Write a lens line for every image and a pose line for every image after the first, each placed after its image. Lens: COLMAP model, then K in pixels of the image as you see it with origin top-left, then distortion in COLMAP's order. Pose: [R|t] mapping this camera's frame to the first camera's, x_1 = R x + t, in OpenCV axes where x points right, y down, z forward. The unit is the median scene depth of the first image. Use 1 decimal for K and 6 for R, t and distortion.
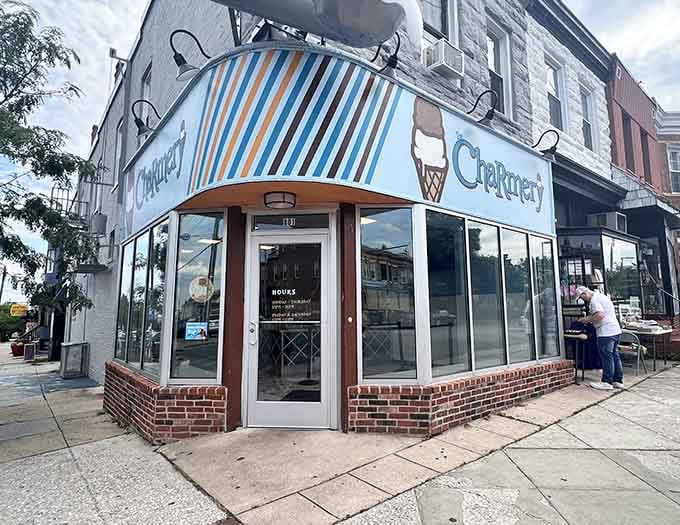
lens RADIAL K [[388.0, 0, 340.0], [0, 388.0, 262.5], [0, 0, 1]] dist [0.000774, 0.000532]
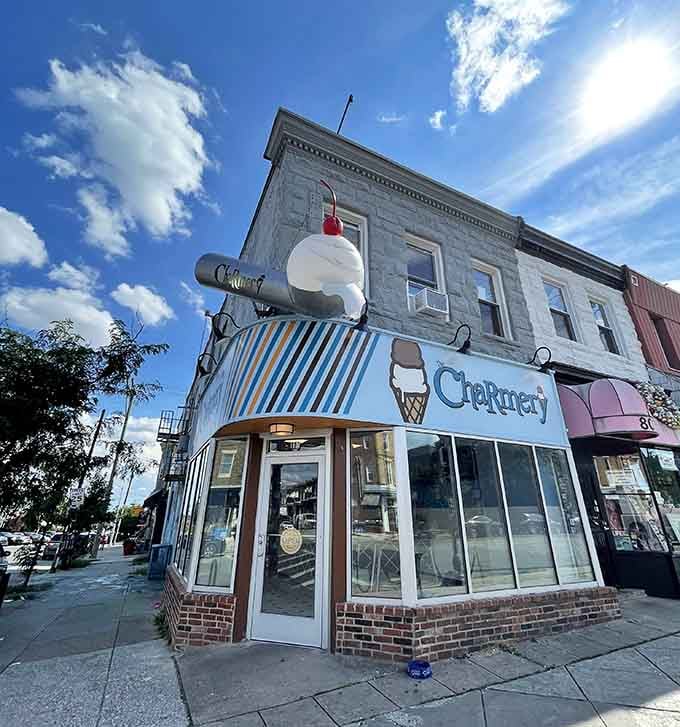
lens RADIAL K [[362.9, 0, 340.0], [0, 362.9, 363.5], [0, 0, 1]] dist [0.018805, -0.007350]
pose [[0.973442, -0.074867, -0.216348, 0.276546], [0.015535, 0.964439, -0.263847, -0.048291], [0.228408, 0.253479, 0.939988, -0.107872]]
